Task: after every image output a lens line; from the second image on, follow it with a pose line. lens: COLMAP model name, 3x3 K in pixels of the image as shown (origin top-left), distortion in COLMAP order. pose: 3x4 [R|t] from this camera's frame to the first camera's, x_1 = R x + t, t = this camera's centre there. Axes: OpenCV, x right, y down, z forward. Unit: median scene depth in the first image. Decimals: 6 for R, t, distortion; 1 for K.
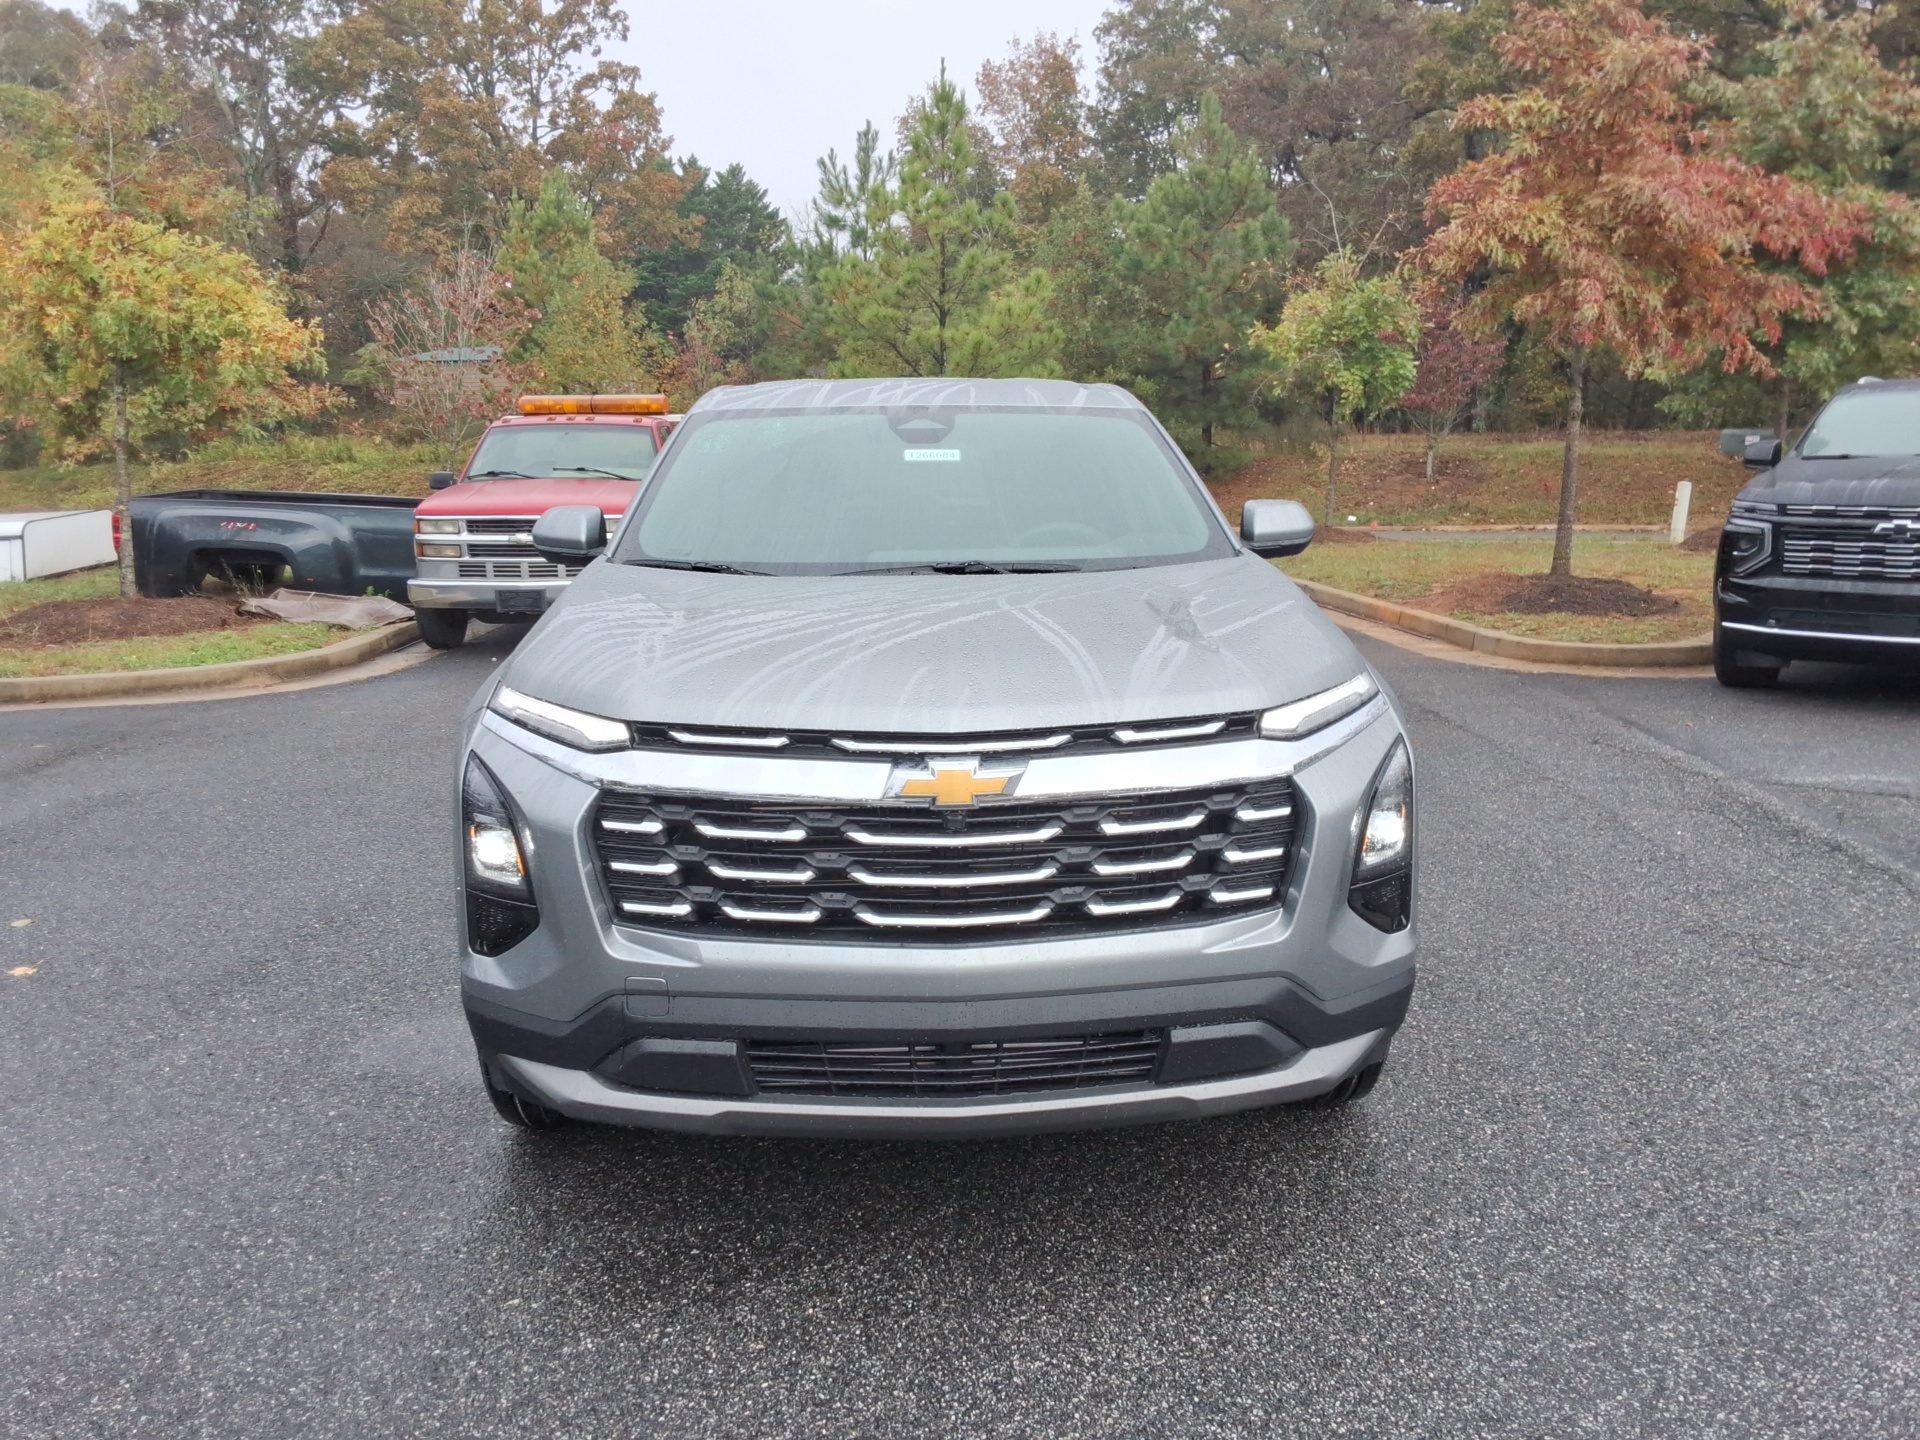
lens RADIAL K [[1535.4, 0, 964.8], [0, 1535.4, 717.7], [0, 0, 1]] dist [0.137673, -0.221391]
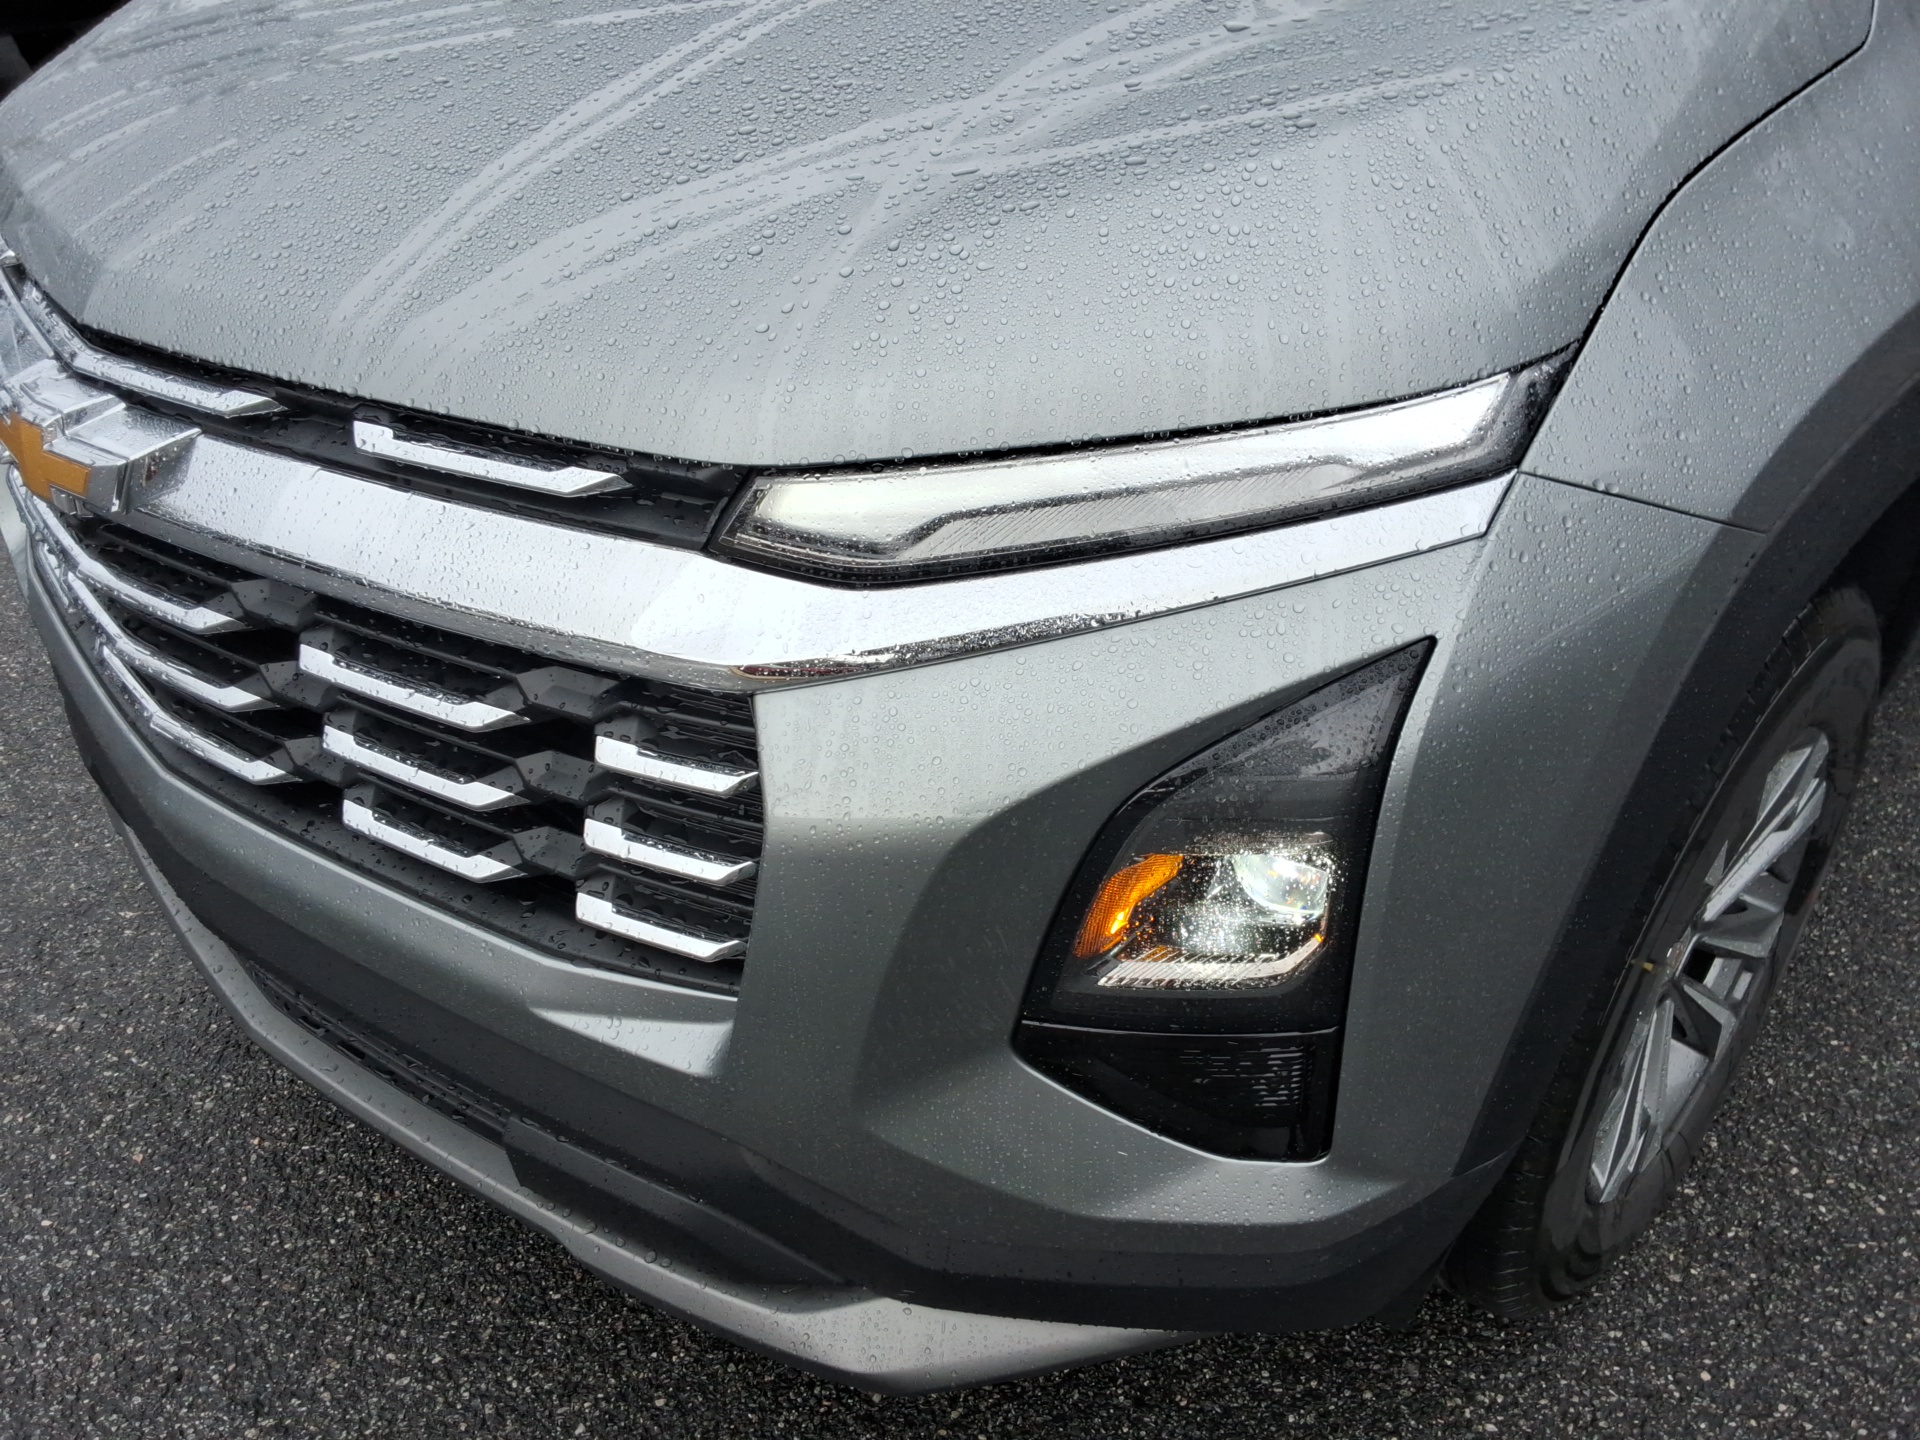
lens RADIAL K [[1535.4, 0, 964.8], [0, 1535.4, 717.7], [0, 0, 1]] dist [0.137673, -0.221391]
pose [[0.692438, 0.386116, -0.609462, 0.444106], [-0.091066, 0.884760, 0.457063, -0.109631], [0.715707, -0.260986, 0.647804, 0.829810]]
